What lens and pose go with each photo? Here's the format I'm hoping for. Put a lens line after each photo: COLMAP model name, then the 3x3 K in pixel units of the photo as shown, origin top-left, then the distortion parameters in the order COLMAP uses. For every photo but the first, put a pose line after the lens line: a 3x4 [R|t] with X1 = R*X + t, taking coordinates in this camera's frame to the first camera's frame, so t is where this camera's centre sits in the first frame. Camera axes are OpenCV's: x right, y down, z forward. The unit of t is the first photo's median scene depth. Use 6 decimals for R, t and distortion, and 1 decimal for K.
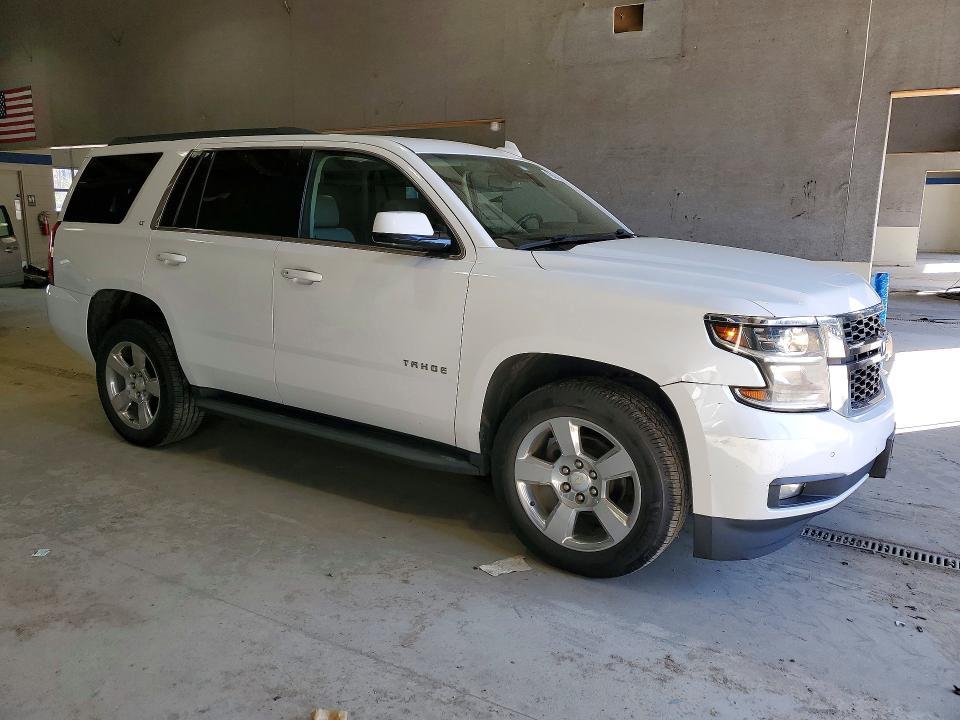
lens RADIAL K [[768.3, 0, 480.0], [0, 768.3, 360.0], [0, 0, 1]] dist [0.003449, 0.015982]
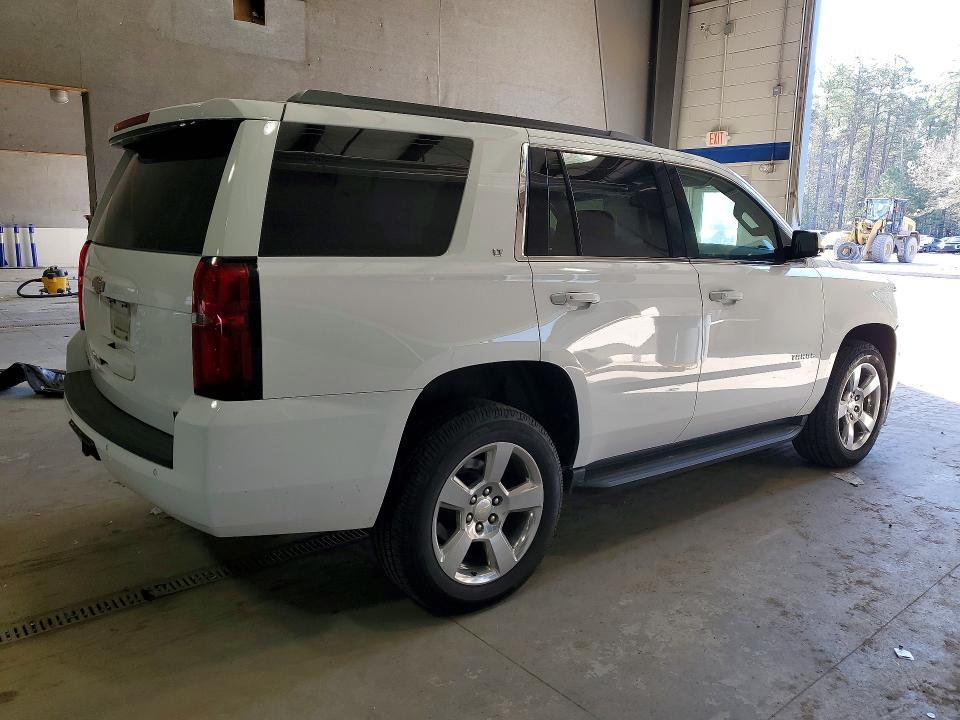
lens RADIAL K [[768.3, 0, 480.0], [0, 768.3, 360.0], [0, 0, 1]] dist [0.003449, 0.015982]
pose [[0.299657, -0.170759, 0.938641, -0.895245], [0.171135, 0.977515, 0.123197, -0.145852], [-0.938573, 0.123718, 0.322142, 0.704489]]
